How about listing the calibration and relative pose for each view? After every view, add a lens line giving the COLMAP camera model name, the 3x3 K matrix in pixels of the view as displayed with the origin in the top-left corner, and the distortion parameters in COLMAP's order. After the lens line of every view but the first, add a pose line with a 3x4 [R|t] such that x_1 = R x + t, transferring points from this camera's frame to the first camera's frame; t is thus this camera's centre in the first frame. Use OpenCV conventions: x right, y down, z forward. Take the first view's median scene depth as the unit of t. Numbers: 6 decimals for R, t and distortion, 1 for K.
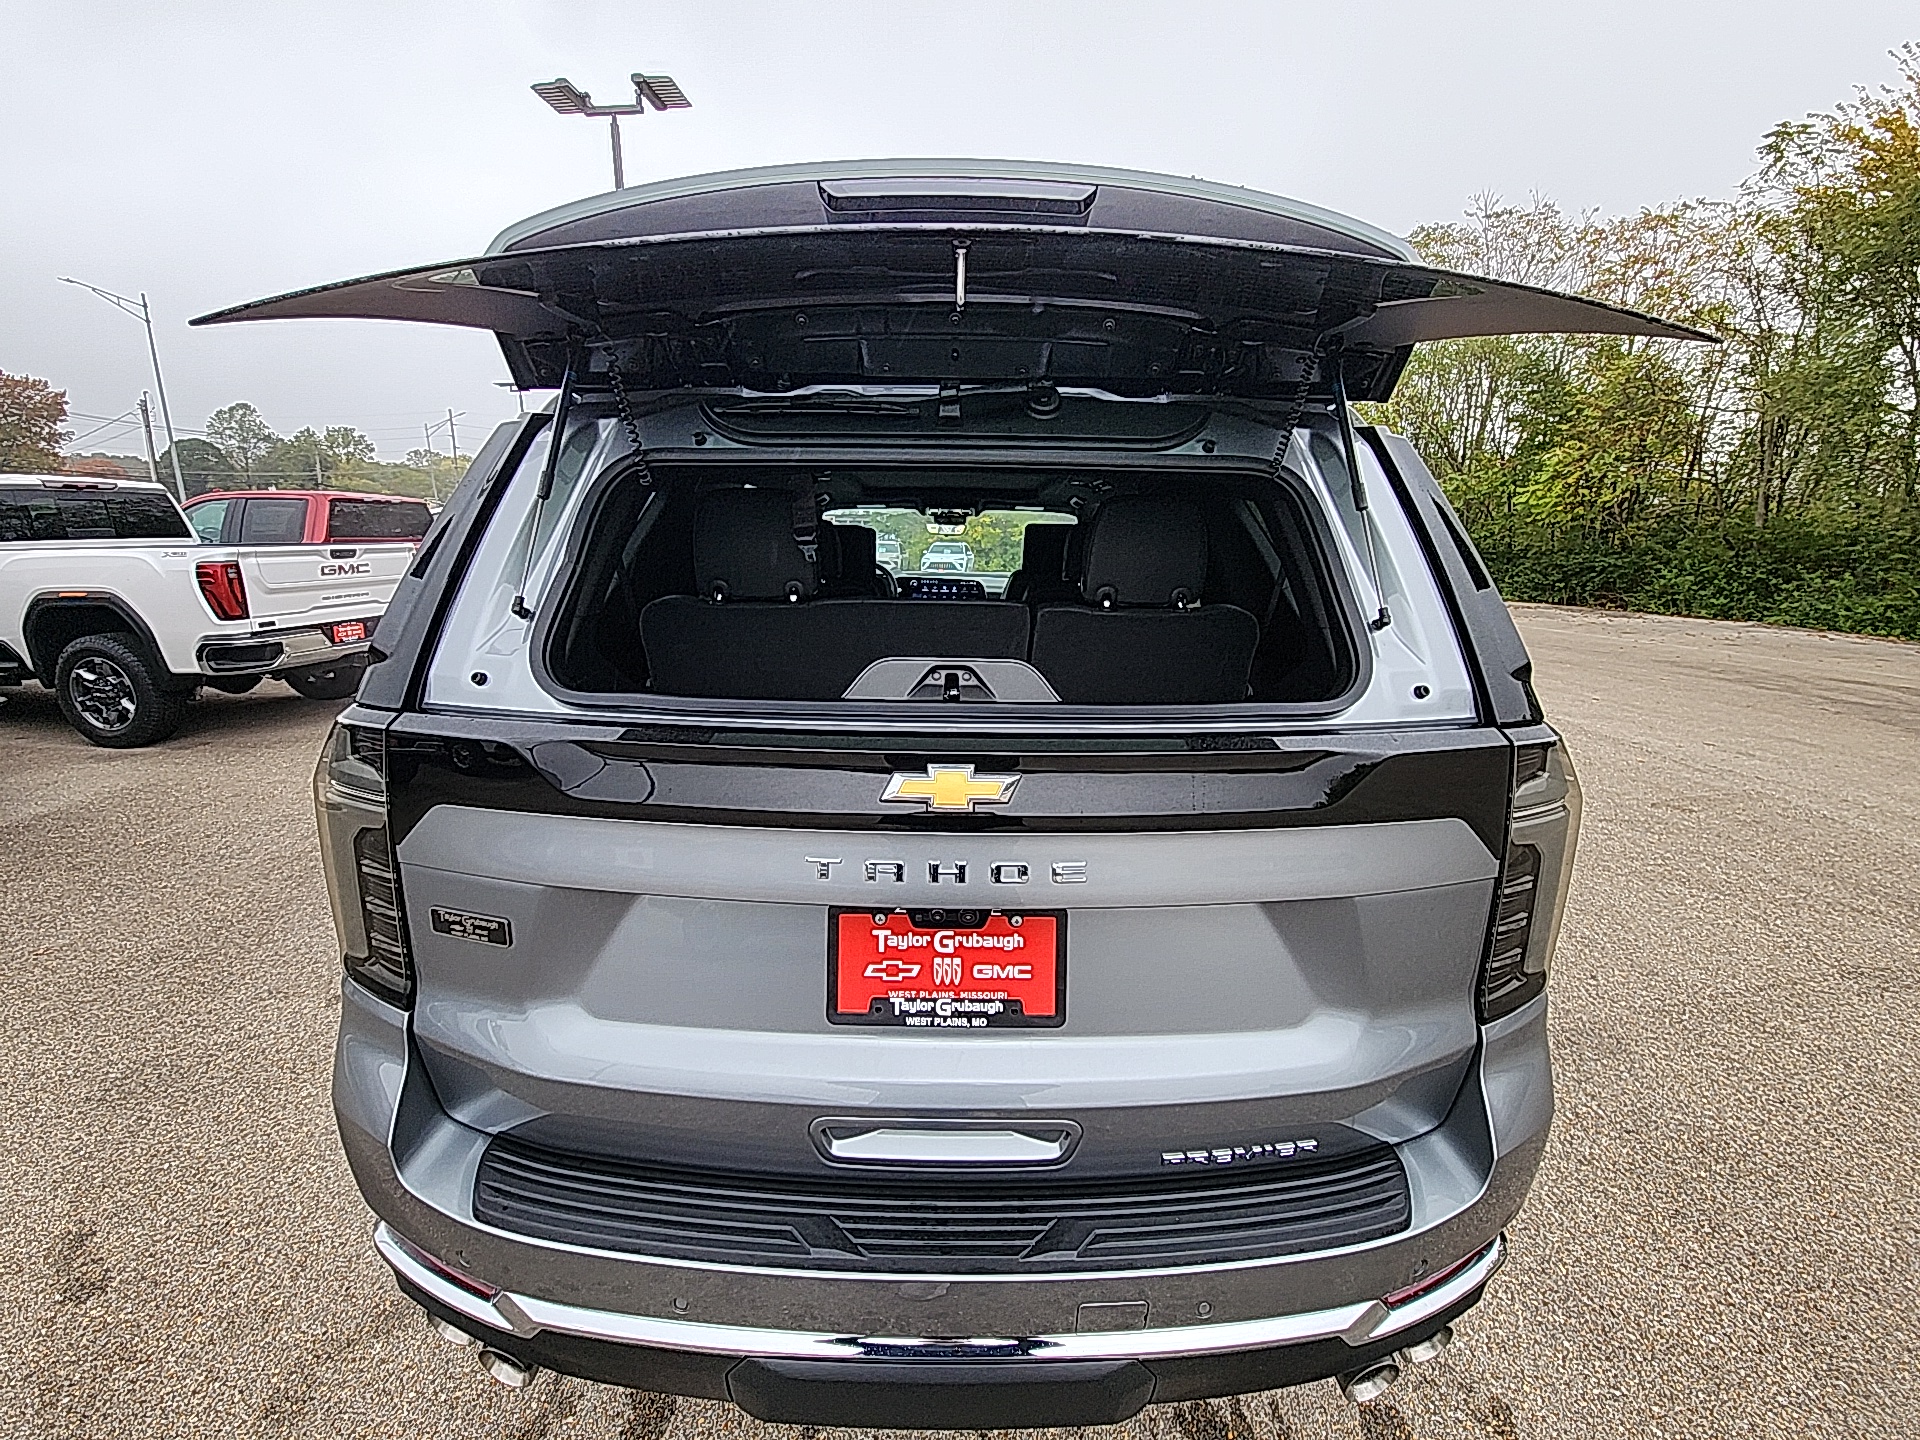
lens RADIAL K [[774.5, 0, 947.7], [0, 774.5, 708.5], [0, 0, 1]] dist [0.014950, -0.010142]
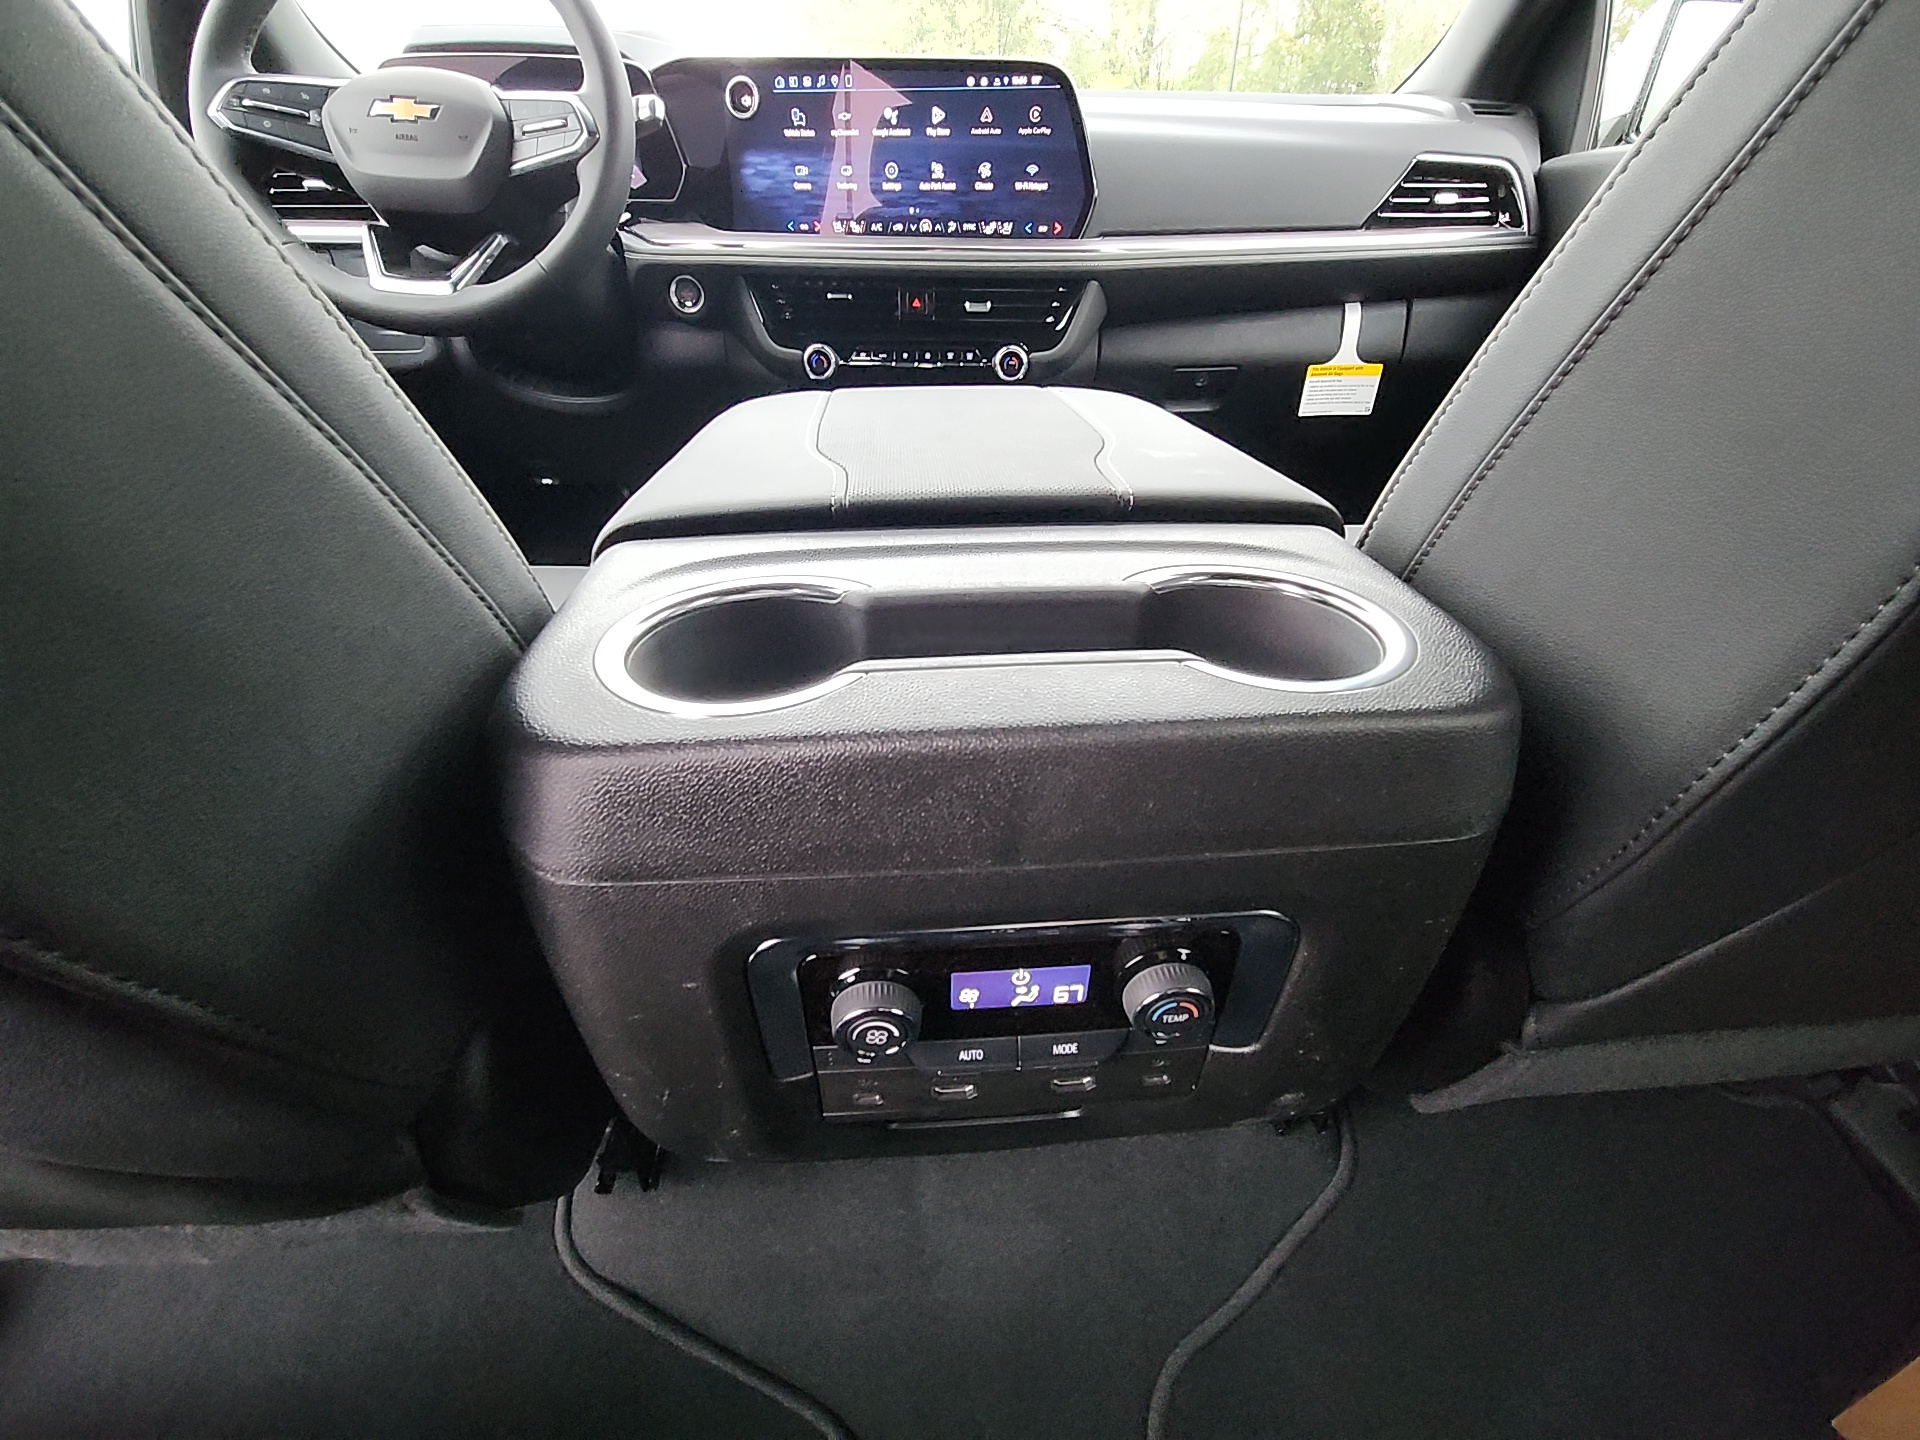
lens RADIAL K [[774.5, 0, 954.7], [0, 774.5, 700.7], [0, 0, 1]] dist [0.014950, -0.010142]
pose [[0.996634, -0.046951, 0.067206, -0.006947], [0.022981, 0.946898, 0.320712, -0.062862], [-0.078695, -0.318087, 0.944790, 0.655961]]
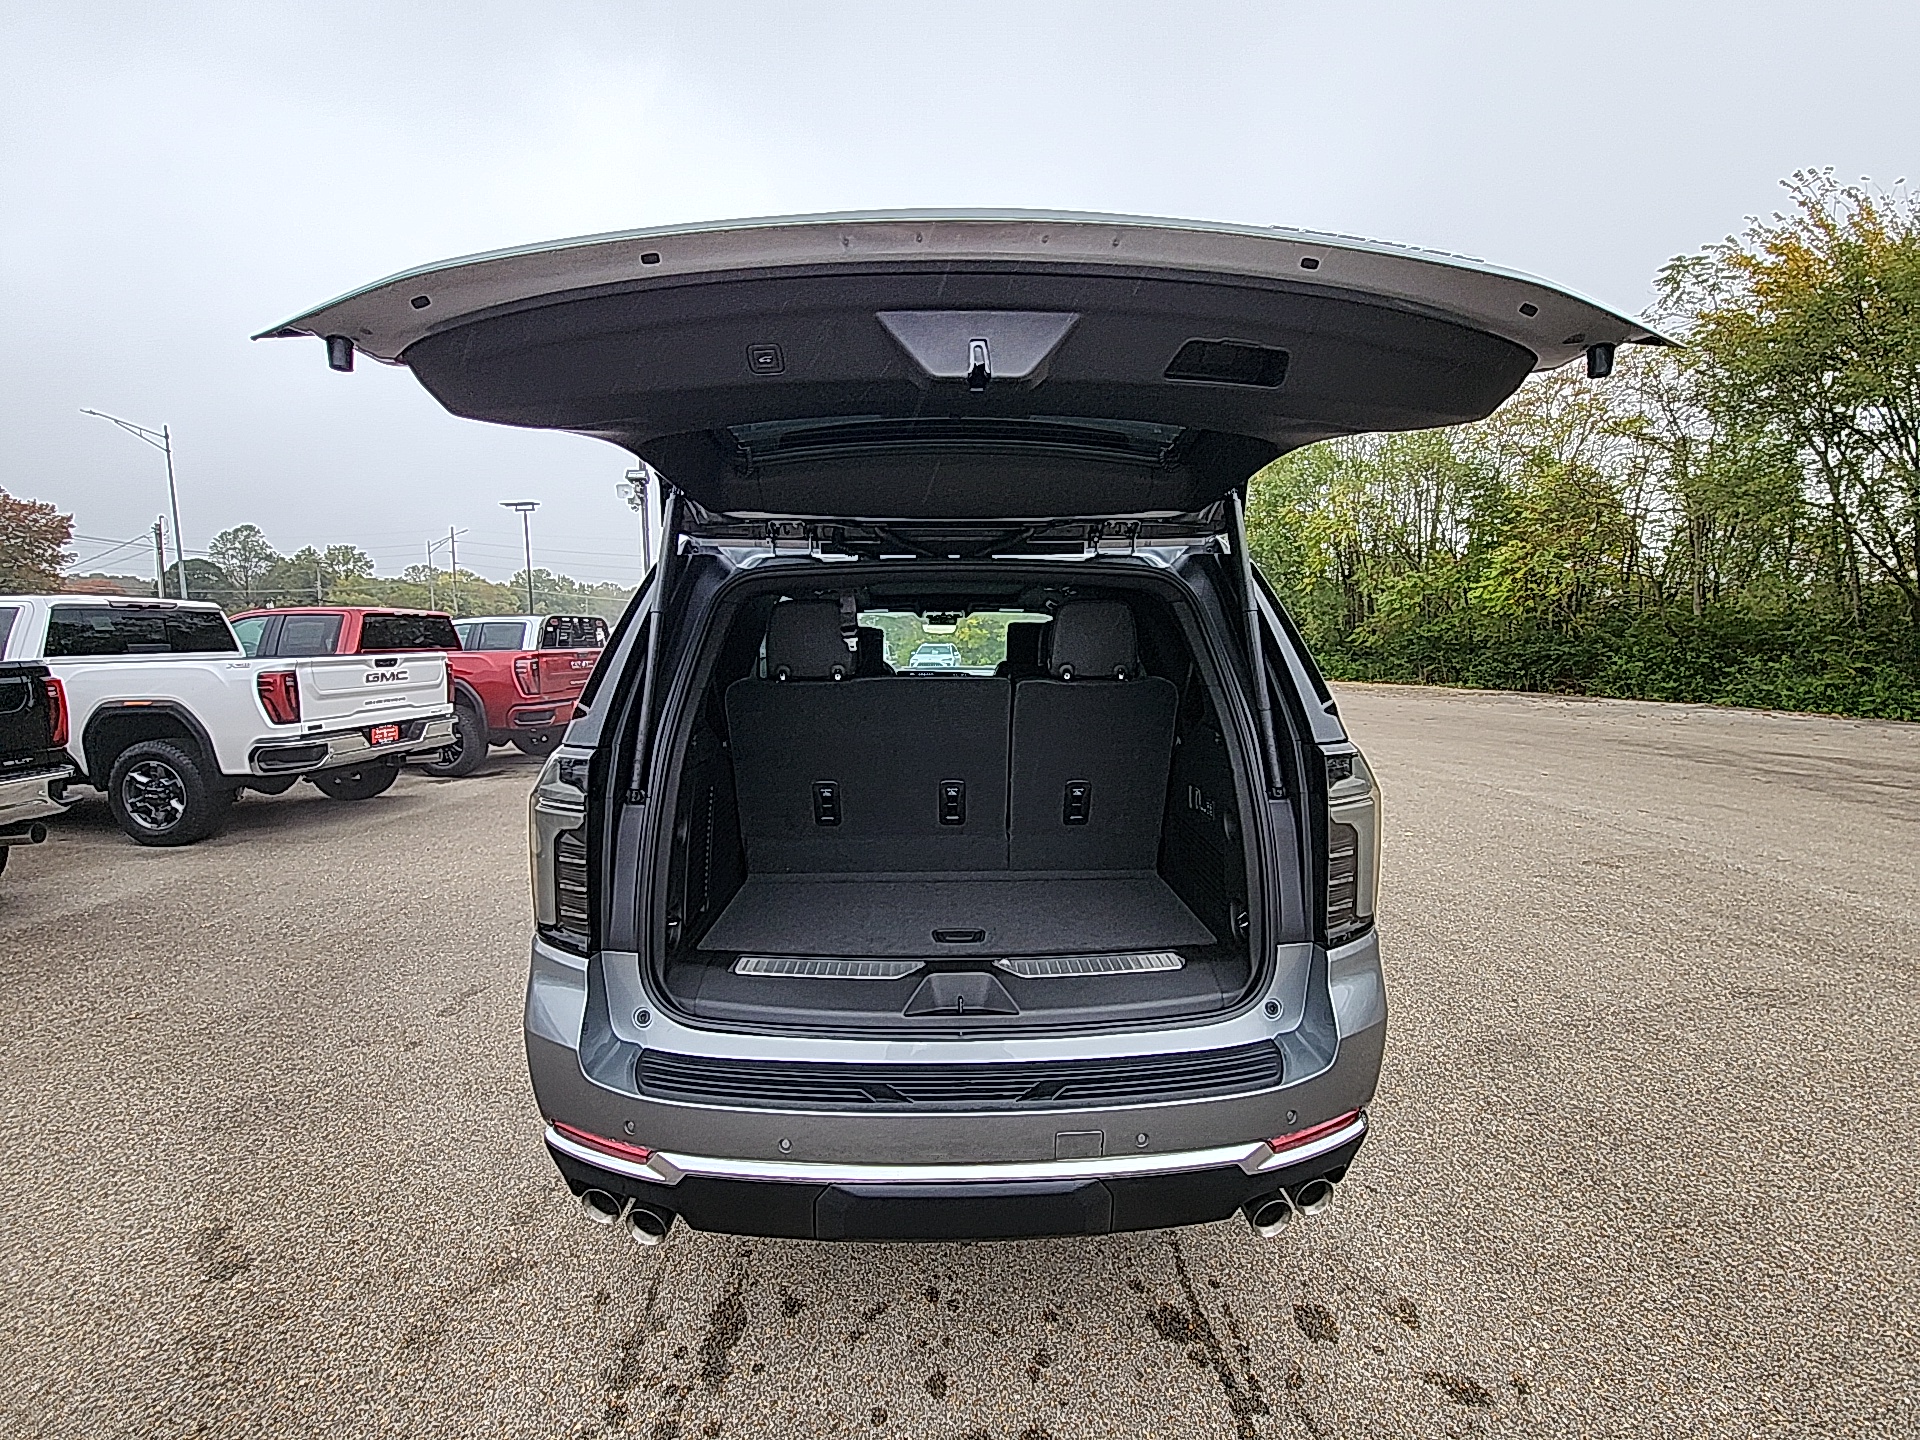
lens RADIAL K [[774.5, 0, 946.2], [0, 774.5, 710.4], [0, 0, 1]] dist [0.014950, -0.010142]
pose [[0.999699, -0.020168, 0.013977, -0.008650], [0.021764, 0.991858, -0.125476, 0.027898], [-0.011332, 0.125743, 0.991998, -0.107275]]
